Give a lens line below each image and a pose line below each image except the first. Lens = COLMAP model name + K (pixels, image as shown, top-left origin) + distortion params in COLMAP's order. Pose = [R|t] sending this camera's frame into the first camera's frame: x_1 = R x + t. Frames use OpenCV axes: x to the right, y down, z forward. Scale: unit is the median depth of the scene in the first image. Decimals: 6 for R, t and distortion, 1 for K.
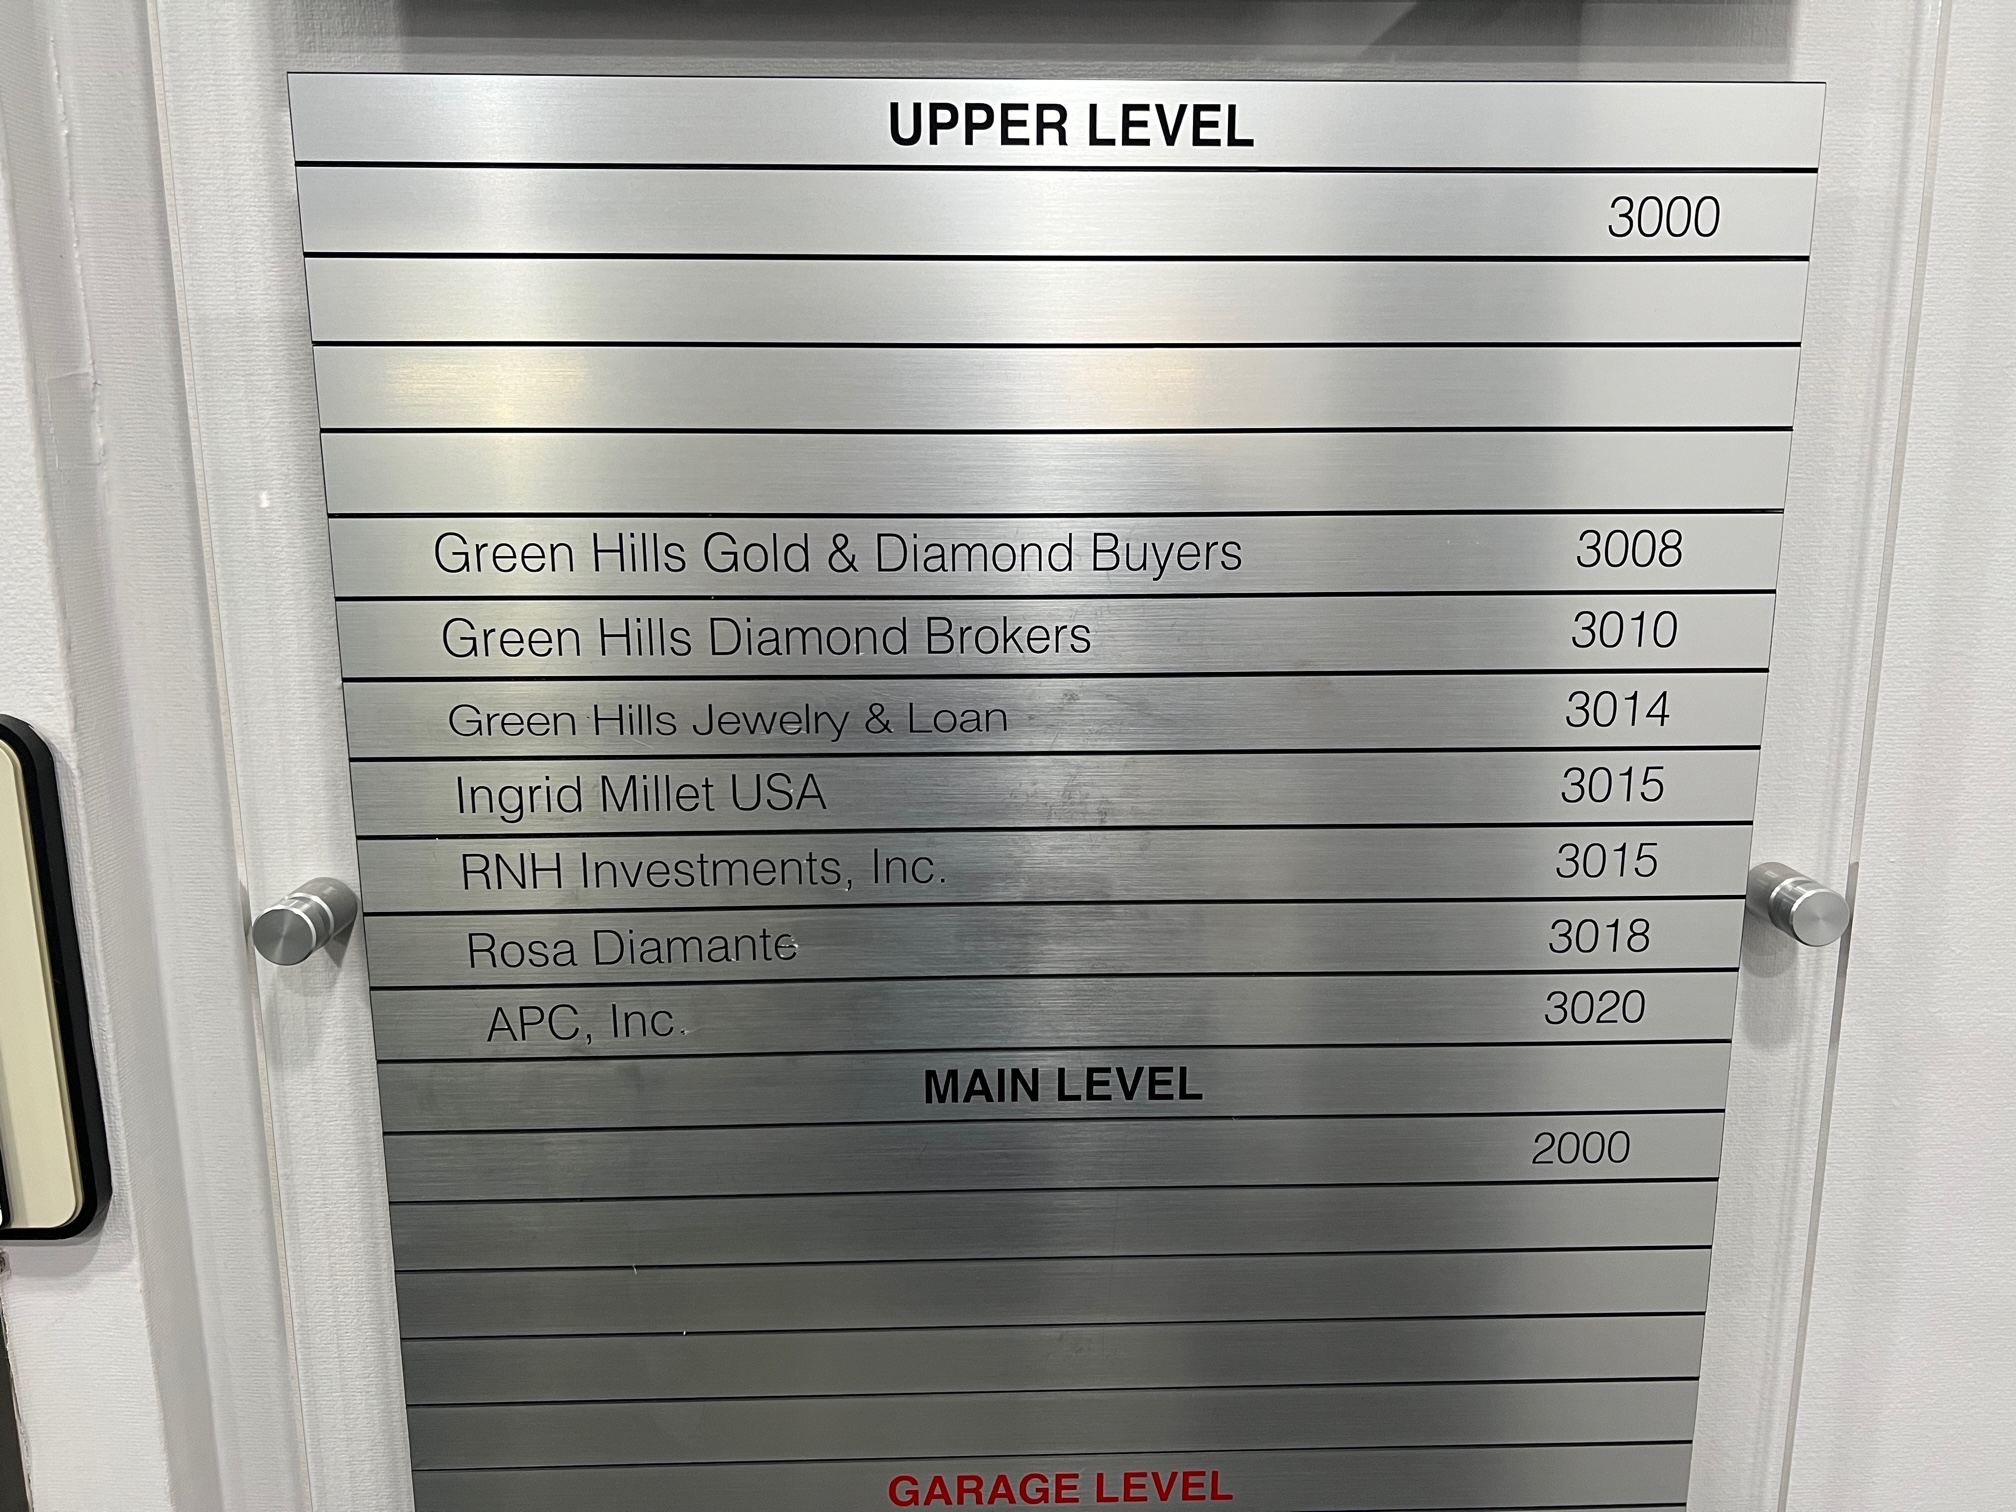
lens RADIAL K [[1666.6, 0, 1020.0], [0, 1666.6, 757.7], [0, 0, 1]] dist [-0.030618, -0.004597]
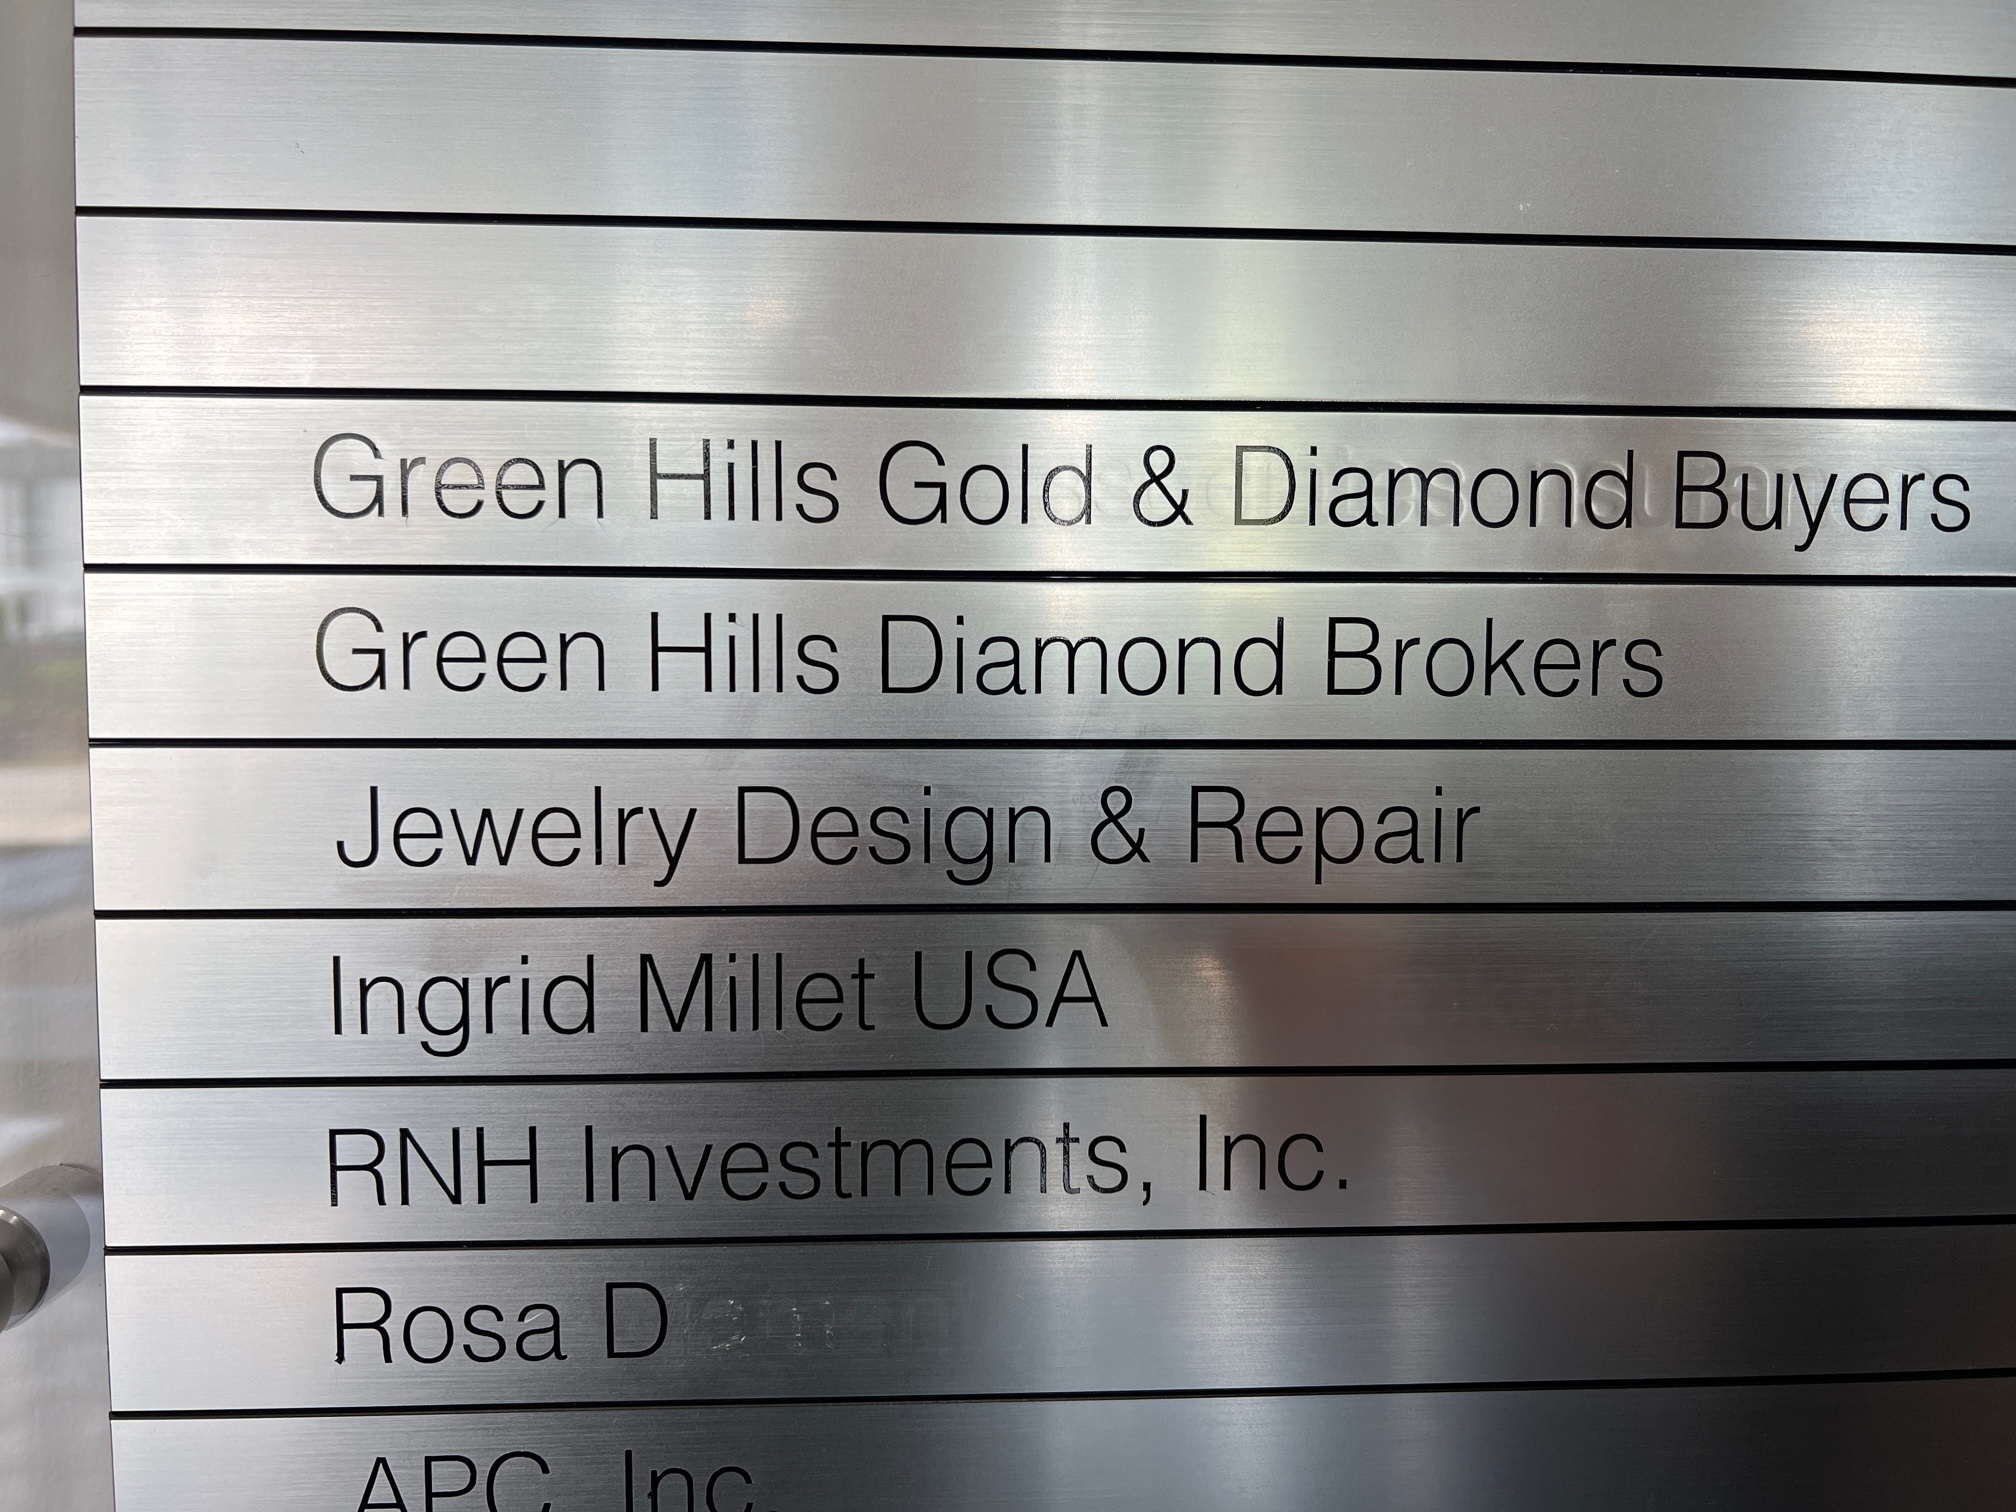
lens RADIAL K [[1666.6, 0, 1023.6], [0, 1666.6, 820.4], [0, 0, 1]] dist [-0.030618, -0.004597]
pose [[0.999867, 0.004638, 0.015666, -0.153501], [-0.002024, 0.986634, -0.162941, 0.051229], [-0.016213, 0.162888, 0.986511, 0.538466]]
